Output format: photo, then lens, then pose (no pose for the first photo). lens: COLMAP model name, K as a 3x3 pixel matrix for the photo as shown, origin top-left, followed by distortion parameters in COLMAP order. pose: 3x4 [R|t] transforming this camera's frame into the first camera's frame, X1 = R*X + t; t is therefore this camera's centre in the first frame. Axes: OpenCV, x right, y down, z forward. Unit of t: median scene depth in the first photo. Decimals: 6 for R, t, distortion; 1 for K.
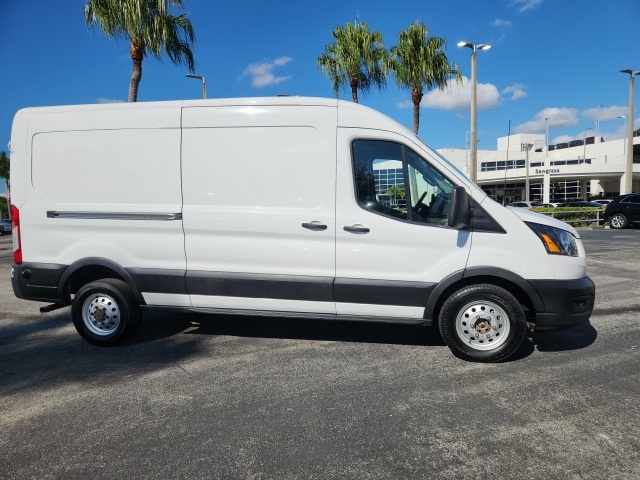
lens RADIAL K [[427.0, 0, 319.5], [0, 427.0, 237.3], [0, 0, 1]] dist [0.073639, -0.066996]
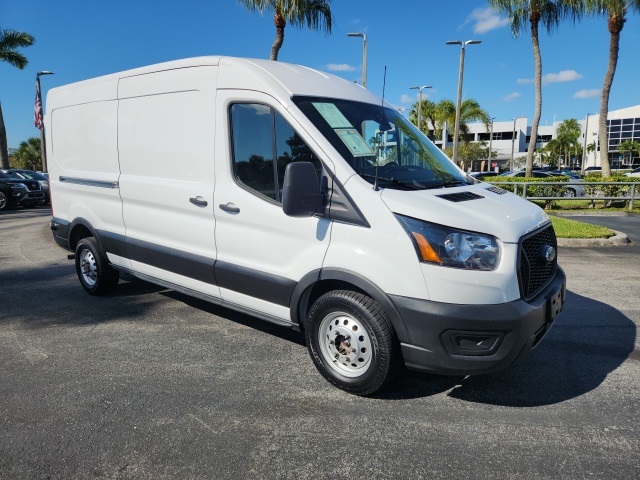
lens RADIAL K [[424.5, 0, 315.2], [0, 424.5, 226.0], [0, 0, 1]] dist [0.071785, -0.063603]
pose [[0.886837, 0.077811, -0.455483, 0.624757], [-0.044365, 0.995504, 0.083684, -0.061751], [0.459947, -0.054007, 0.886303, 0.300244]]
